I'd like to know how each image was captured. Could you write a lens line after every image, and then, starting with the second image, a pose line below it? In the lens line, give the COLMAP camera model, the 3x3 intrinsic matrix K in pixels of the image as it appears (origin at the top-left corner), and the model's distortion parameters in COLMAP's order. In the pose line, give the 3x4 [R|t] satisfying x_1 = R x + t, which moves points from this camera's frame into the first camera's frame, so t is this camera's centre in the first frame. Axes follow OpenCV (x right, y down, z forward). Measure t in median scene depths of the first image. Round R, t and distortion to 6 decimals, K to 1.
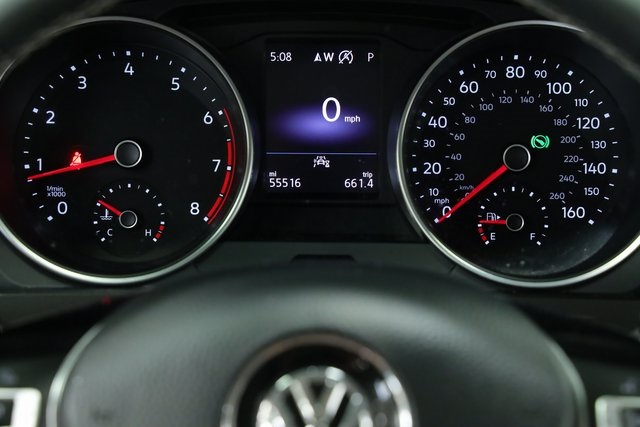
lens RADIAL K [[1764.8, 0, 322.8], [0, 1764.8, 215.6], [0, 0, 1]] dist [0.496039, 0.000000]
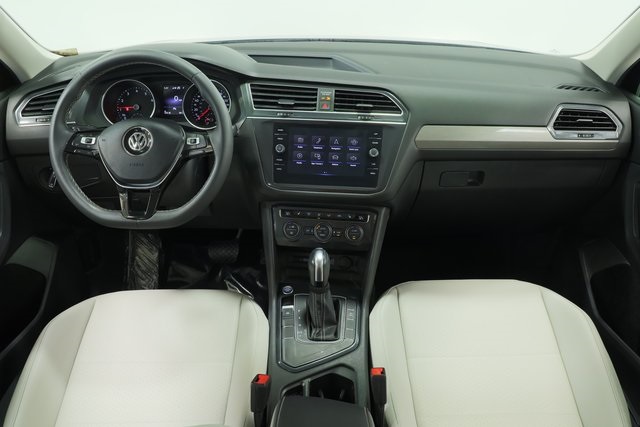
lens RADIAL K [[553.0, 0, 322.1], [0, 553.0, 212.2], [0, 0, 1]] dist [-0.018721, -0.013098]
pose [[0.999706, -0.004503, -0.023846, 0.465605], [0.006047, 0.997861, 0.065090, 0.168249], [0.023502, -0.065215, 0.997594, -0.607396]]
